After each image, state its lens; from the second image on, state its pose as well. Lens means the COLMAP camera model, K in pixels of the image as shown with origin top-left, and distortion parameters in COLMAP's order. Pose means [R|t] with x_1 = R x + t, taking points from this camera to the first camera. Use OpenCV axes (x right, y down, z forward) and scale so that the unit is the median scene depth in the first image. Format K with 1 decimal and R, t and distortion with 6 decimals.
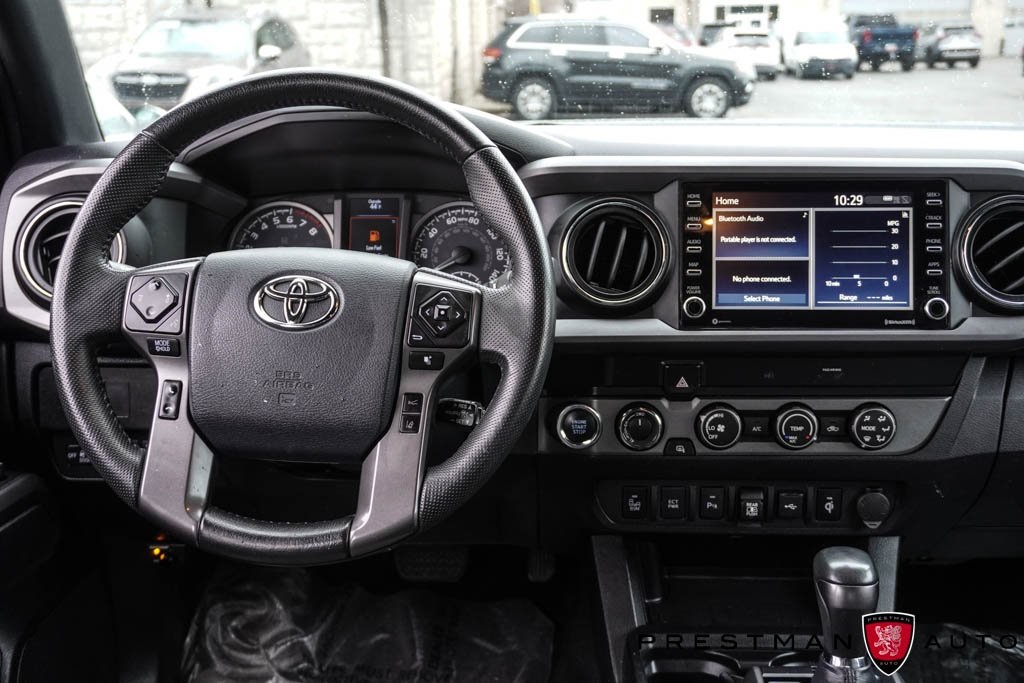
lens RADIAL K [[1046.8, 0, 511.2], [0, 1046.8, 337.7], [0, 0, 1]] dist [-0.002493, 0.000000]
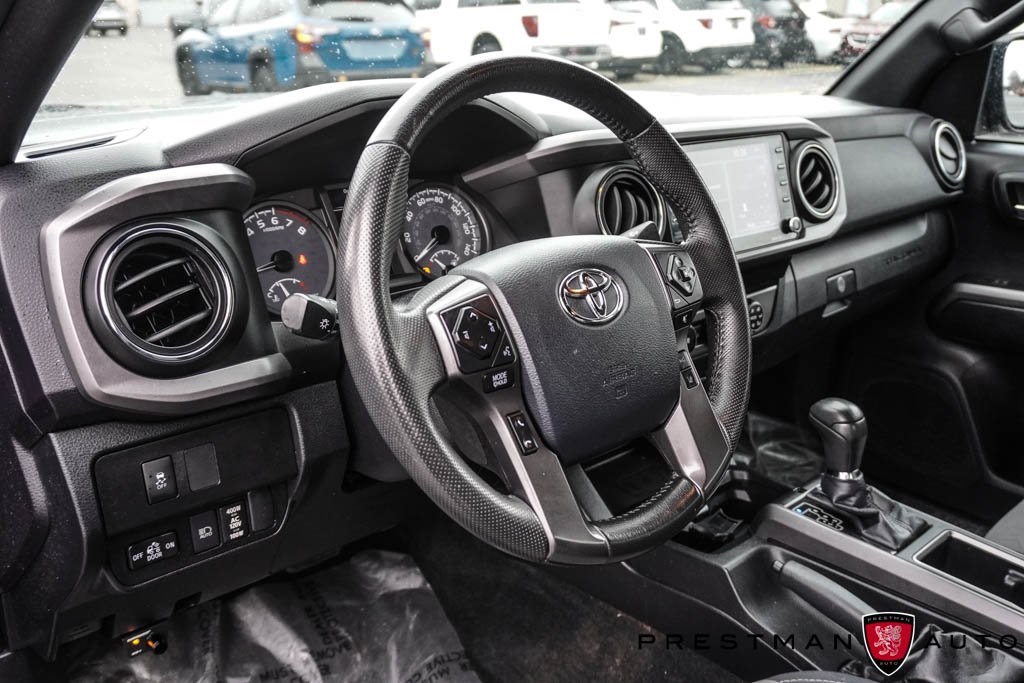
lens RADIAL K [[884.4, 0, 514.0], [0, 884.4, 339.6], [0, 0, 1]] dist [-0.007535, 0.004776]
pose [[0.713818, -0.212347, 0.667363, -0.592428], [0.155546, 0.977194, 0.144559, -0.091548], [-0.682840, 0.000617, 0.730568, 0.313573]]
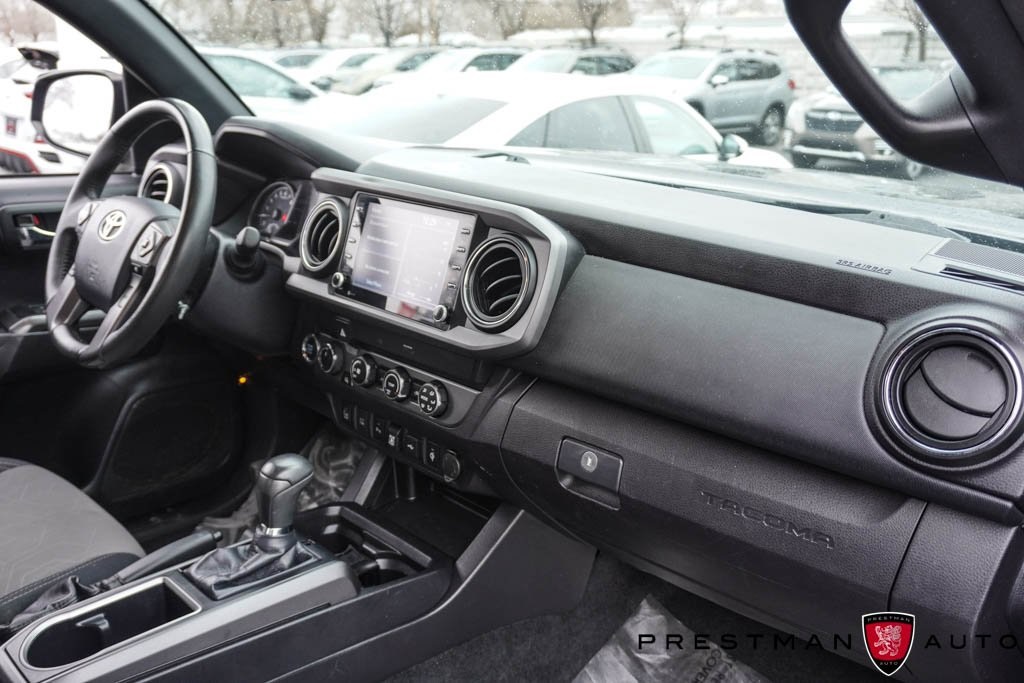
lens RADIAL K [[884.4, 0, 517.1], [0, 884.4, 345.5], [0, 0, 1]] dist [-0.007535, 0.004776]
pose [[0.747096, 0.233658, -0.622295, 0.966394], [-0.224946, 0.969818, 0.094086, -0.094770], [0.625497, 0.069691, 0.777108, 0.179166]]
